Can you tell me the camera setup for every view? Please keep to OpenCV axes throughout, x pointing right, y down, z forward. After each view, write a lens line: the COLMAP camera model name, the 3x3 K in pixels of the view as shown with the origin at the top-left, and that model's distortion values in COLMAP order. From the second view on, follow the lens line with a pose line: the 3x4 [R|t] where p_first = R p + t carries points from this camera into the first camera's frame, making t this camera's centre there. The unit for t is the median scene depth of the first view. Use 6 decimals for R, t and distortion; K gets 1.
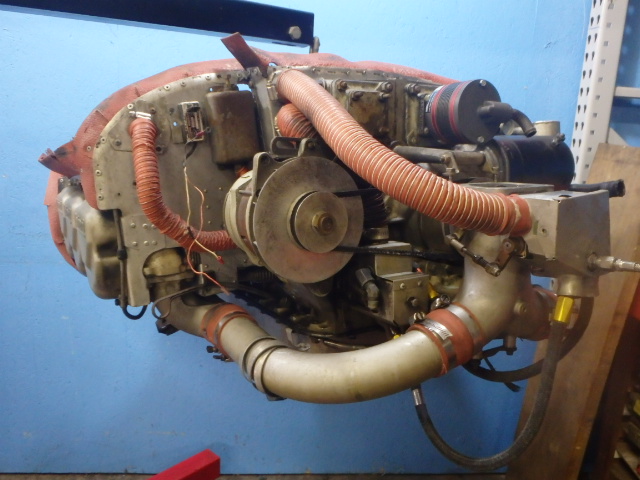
lens RADIAL K [[502.9, 0, 320.0], [0, 502.9, 240.0], [0, 0, 1]] dist [-0.006918, -0.002908]
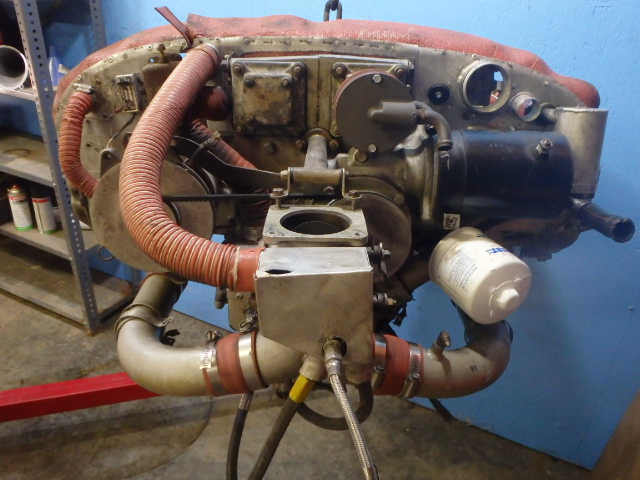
lens RADIAL K [[502.9, 0, 320.0], [0, 502.9, 240.0], [0, 0, 1]] dist [-0.006918, -0.002908]
pose [[0.865718, 0.224652, -0.447286, 0.648701], [-0.118869, 0.960330, 0.252261, -0.253837], [0.486213, -0.165218, 0.858079, 0.227527]]
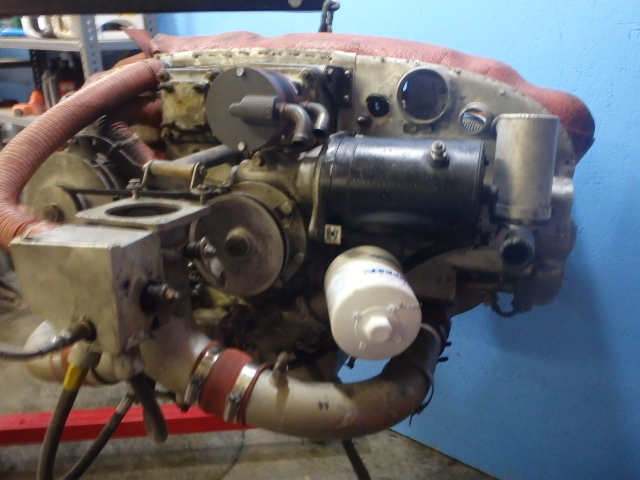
lens RADIAL K [[526.1, 0, 319.8], [0, 526.1, 231.9], [0, 0, 1]] dist [0.007892, 0.001213]
pose [[0.661687, 0.216441, -0.717860, 1.011513], [-0.149874, 0.976287, 0.156213, -0.216875], [0.734648, 0.004225, 0.678435, 0.536157]]
